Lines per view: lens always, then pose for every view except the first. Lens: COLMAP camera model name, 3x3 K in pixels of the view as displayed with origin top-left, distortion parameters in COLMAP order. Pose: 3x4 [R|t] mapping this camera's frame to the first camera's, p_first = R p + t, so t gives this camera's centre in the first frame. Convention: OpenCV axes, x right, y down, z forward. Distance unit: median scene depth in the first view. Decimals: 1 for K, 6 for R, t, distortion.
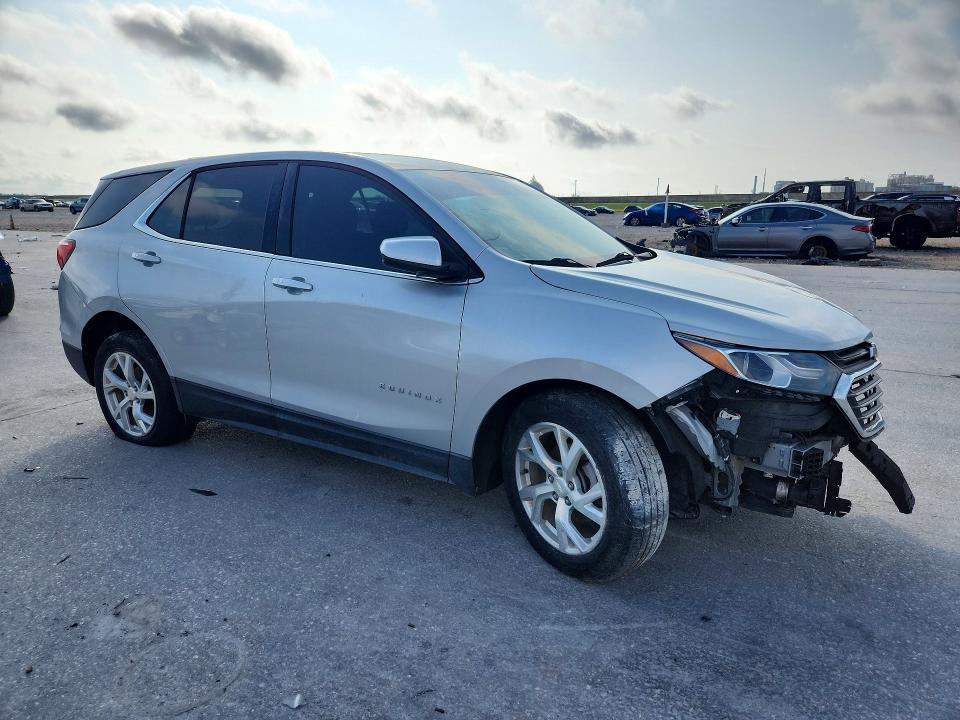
lens RADIAL K [[656.7, 0, 480.0], [0, 656.7, 360.0], [0, 0, 1]] dist [0.034532, -0.039279]
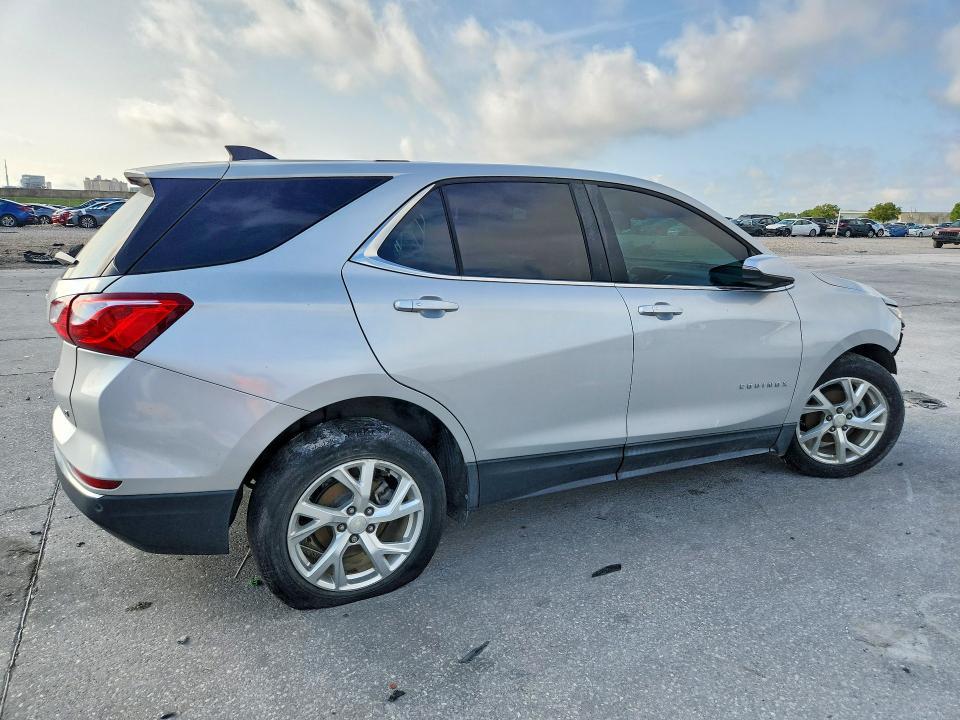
lens RADIAL K [[666.8, 0, 474.4], [0, 666.8, 349.6], [0, 0, 1]] dist [0.052707, -0.044455]
pose [[0.520370, -0.160275, 0.838765, -1.286498], [0.172160, 0.981750, 0.080790, -0.187493], [-0.836407, 0.102361, 0.538466, 0.718846]]
